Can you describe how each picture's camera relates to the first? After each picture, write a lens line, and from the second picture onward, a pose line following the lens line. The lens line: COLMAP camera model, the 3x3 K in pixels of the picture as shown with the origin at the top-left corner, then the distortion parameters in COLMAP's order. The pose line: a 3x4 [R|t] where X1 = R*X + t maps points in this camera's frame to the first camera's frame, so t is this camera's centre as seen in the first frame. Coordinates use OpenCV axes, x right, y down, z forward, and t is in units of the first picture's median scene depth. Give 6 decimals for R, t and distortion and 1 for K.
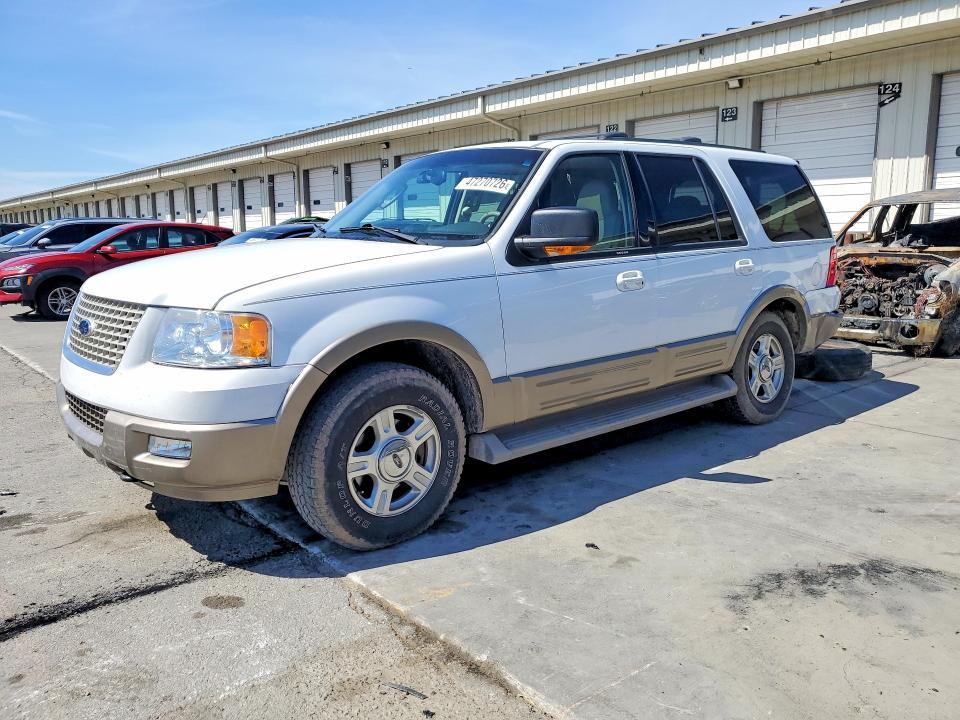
lens RADIAL K [[754.6, 0, 480.0], [0, 754.6, 360.0], [0, 0, 1]] dist [0.011058, 0.003693]
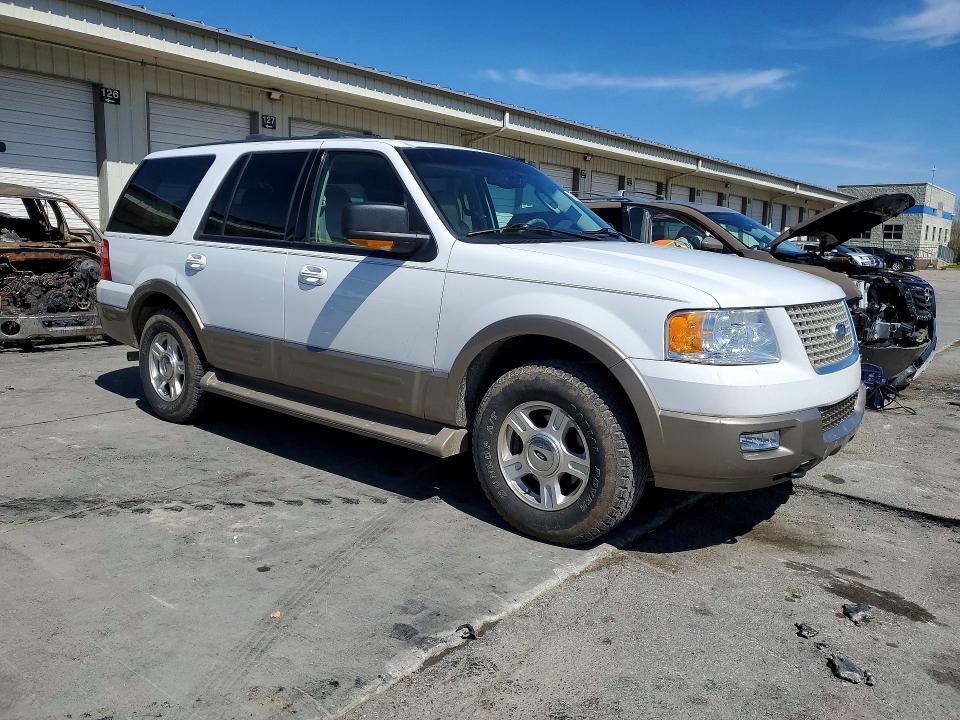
lens RADIAL K [[774.3, 0, 480.0], [0, 774.3, 360.0], [0, 0, 1]] dist [0.000710, 0.000783]
pose [[-0.206520, -0.146875, 0.967356, -1.332455], [0.134188, 0.975076, 0.176695, -0.237830], [-0.969197, 0.166298, -0.181664, 1.531793]]
